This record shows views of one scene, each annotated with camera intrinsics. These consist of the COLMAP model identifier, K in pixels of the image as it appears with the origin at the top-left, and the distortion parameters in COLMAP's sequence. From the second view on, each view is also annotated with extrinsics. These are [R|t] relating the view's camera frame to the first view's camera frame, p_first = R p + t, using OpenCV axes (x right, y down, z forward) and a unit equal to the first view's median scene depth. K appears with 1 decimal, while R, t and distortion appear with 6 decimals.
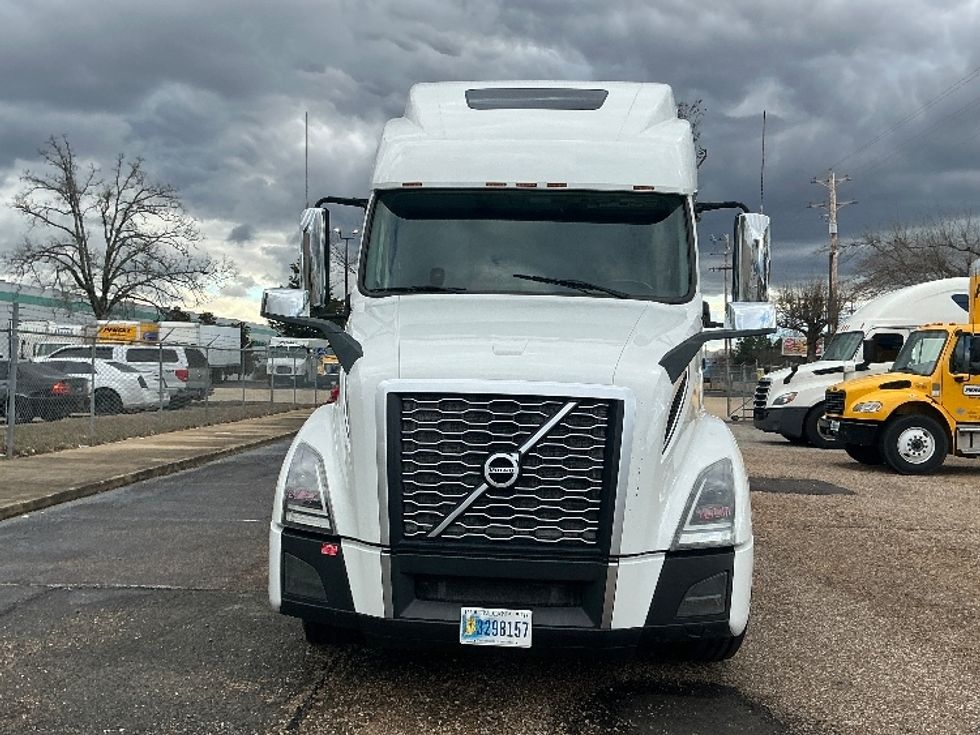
lens RADIAL K [[1077.9, 0, 488.0], [0, 1077.9, 370.6], [0, 0, 1]] dist [-0.046460, 0.000000]
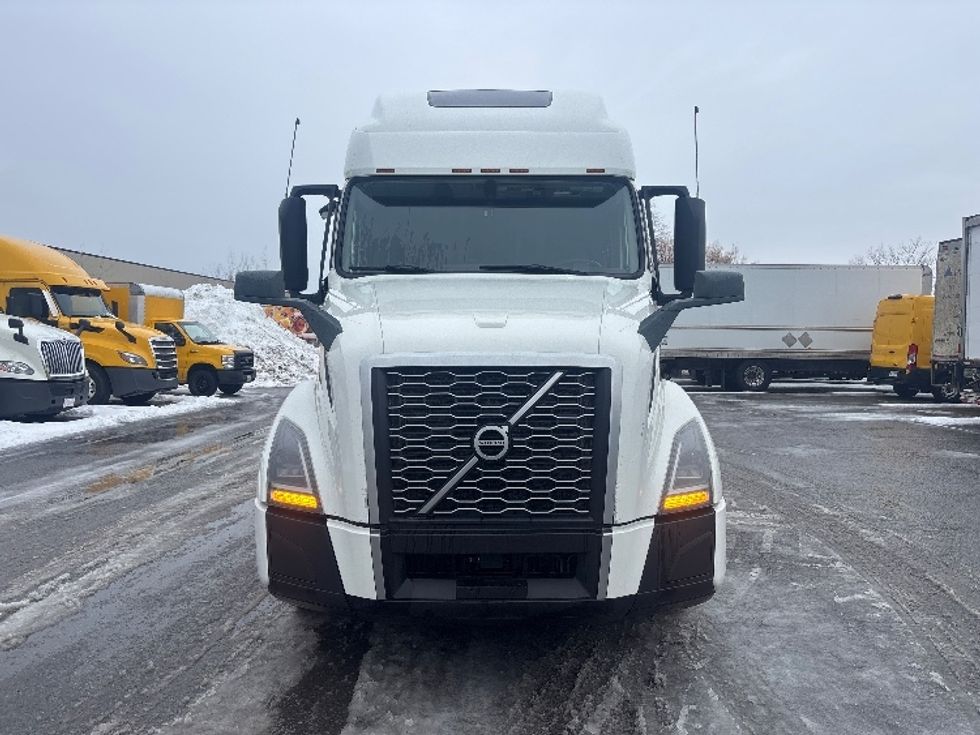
lens RADIAL K [[767.1, 0, 495.8], [0, 767.1, 367.0], [0, 0, 1]] dist [0.021332, 0.004138]
pose [[0.995405, -0.027575, 0.091697, -0.045680], [0.025298, 0.999344, 0.025898, 0.004959], [-0.092351, -0.023459, 0.995450, 0.299506]]
